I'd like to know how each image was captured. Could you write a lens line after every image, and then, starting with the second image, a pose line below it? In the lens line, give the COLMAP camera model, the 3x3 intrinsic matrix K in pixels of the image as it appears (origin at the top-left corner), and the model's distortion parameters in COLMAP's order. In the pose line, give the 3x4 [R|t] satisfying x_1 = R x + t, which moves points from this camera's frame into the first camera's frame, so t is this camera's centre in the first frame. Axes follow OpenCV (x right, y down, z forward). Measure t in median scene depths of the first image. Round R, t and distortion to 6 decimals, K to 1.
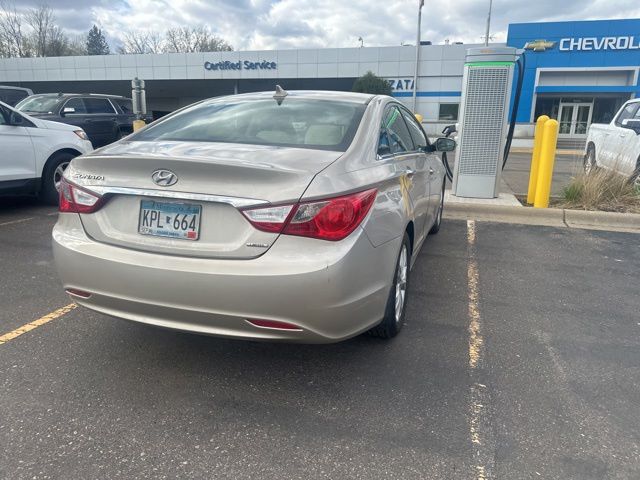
lens RADIAL K [[454.4, 0, 324.2], [0, 454.4, 242.4], [0, 0, 1]] dist [0.017133, -0.023287]
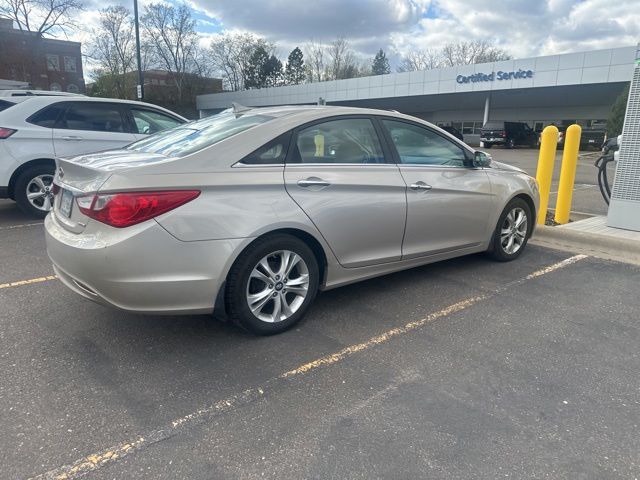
lens RADIAL K [[454.0, 0, 322.6], [0, 454.0, 242.5], [0, 0, 1]] dist [0.026633, -0.034047]
pose [[0.839439, 0.123128, -0.529321, 0.356344], [-0.137455, 0.990430, 0.012403, -0.016818], [0.525783, 0.062346, 0.848331, 0.072130]]
